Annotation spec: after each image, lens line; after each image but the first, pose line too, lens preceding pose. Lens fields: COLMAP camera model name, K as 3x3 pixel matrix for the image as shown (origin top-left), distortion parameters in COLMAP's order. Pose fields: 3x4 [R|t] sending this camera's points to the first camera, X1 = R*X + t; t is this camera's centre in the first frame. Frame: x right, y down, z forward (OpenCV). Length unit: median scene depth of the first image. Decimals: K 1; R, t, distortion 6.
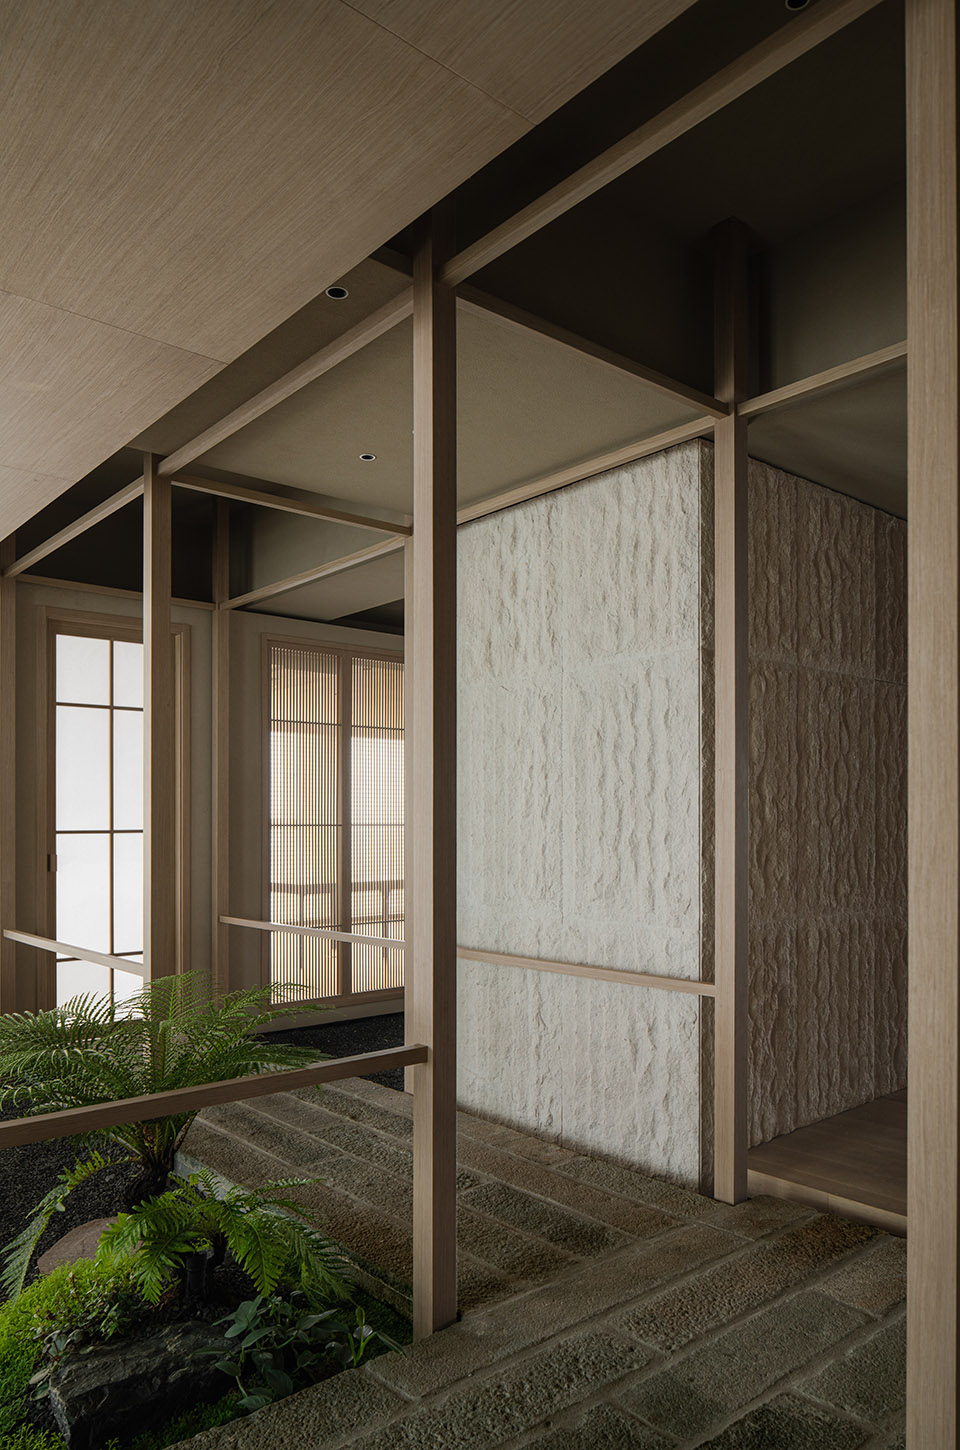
lens RADIAL K [[991.7, 0, 478.9], [0, 991.7, 828.6], [0, 0, 1]] dist [-0.005938, -0.007134]
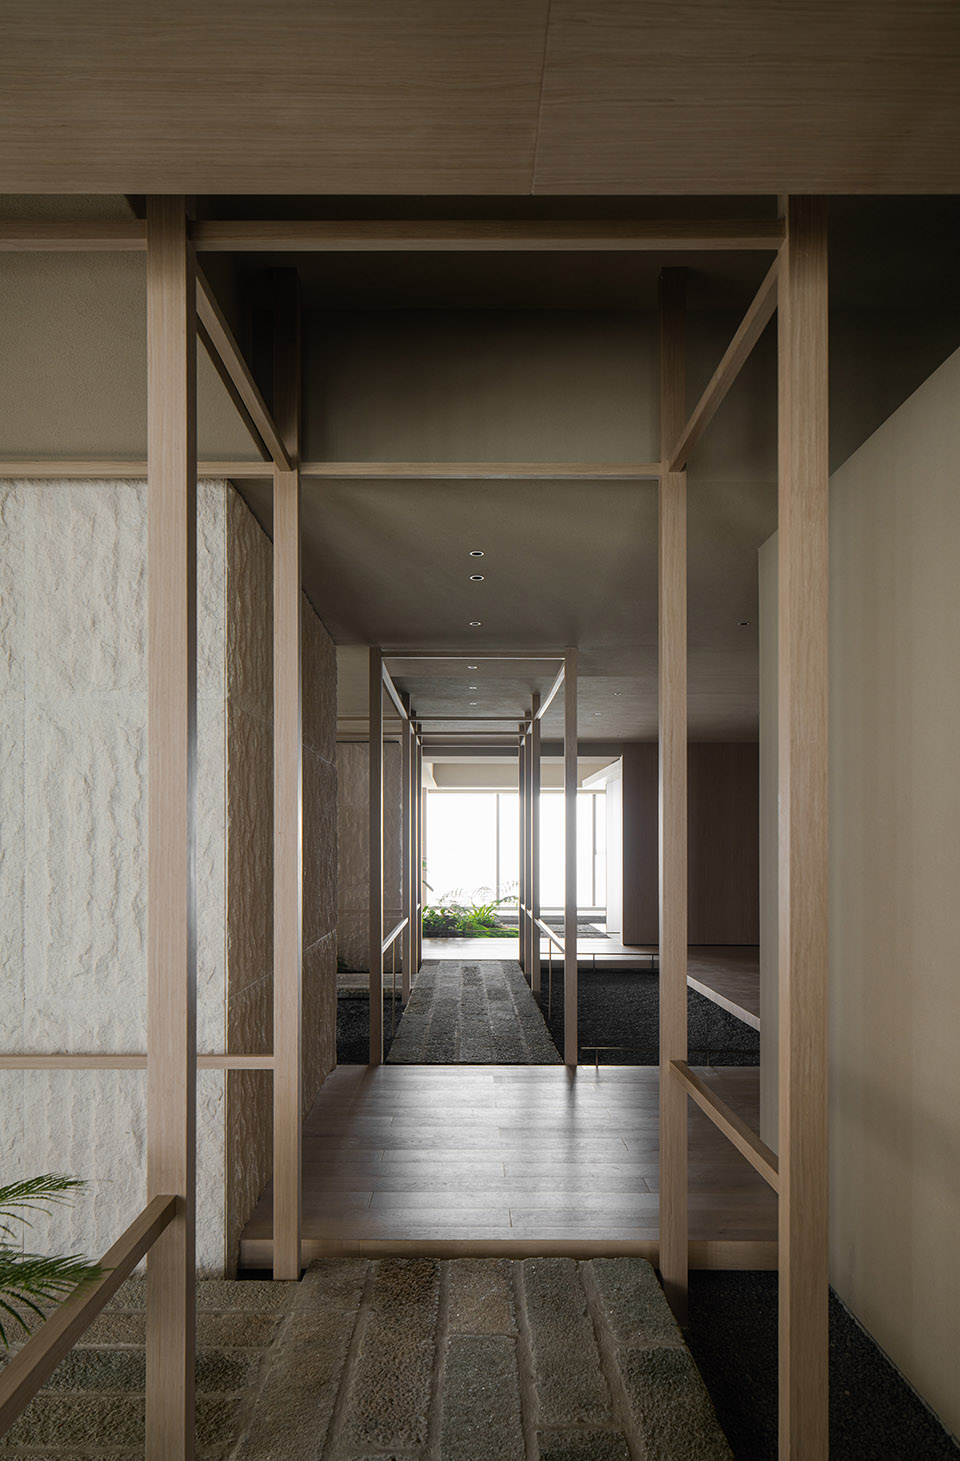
lens RADIAL K [[998.6, 0, 476.1], [0, 998.6, 844.6], [0, 0, 1]] dist [0.002998, 0.002285]
pose [[0.647659, 0.008303, 0.761885, -0.321166], [-0.004144, 0.999964, -0.007375, -0.035738], [-0.761919, 0.001619, 0.647670, 0.189598]]
